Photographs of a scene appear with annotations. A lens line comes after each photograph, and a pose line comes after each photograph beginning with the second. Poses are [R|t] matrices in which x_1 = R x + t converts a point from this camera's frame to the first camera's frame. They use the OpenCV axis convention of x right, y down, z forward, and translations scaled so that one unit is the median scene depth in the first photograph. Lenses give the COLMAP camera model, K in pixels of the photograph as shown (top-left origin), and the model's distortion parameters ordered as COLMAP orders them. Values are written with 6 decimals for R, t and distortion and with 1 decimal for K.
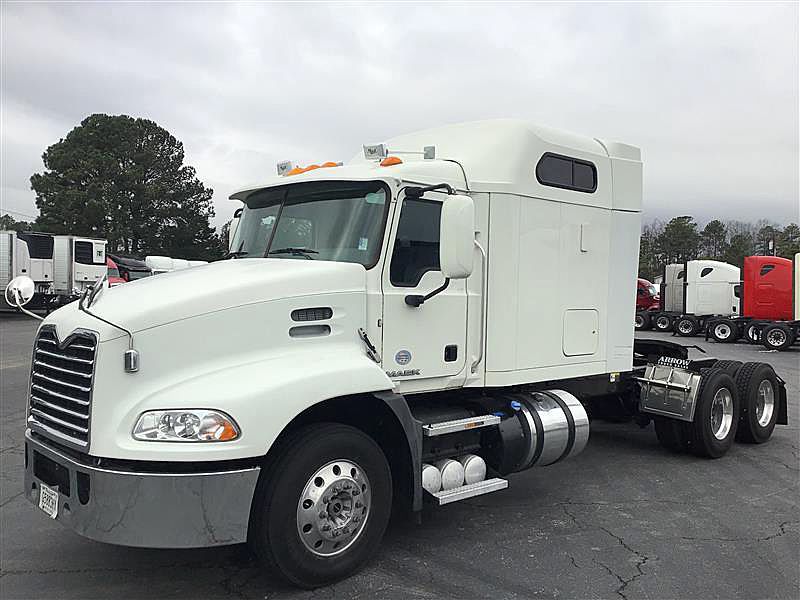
lens RADIAL K [[738.1, 0, 400.4], [0, 738.1, 287.1], [0, 0, 1]] dist [0.033122, 0.000048]
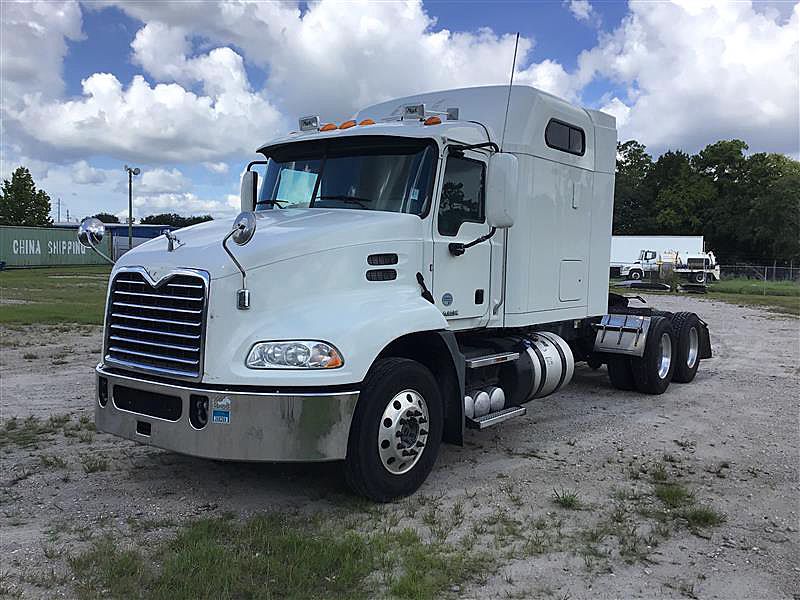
lens RADIAL K [[738.1, 0, 400.4], [0, 738.1, 287.1], [0, 0, 1]] dist [0.033122, 0.000048]
pose [[0.987312, 0.000330, 0.158792, -0.237362], [-0.008050, 0.998816, 0.047973, 0.023644], [-0.158588, -0.048643, 0.986146, -0.081773]]
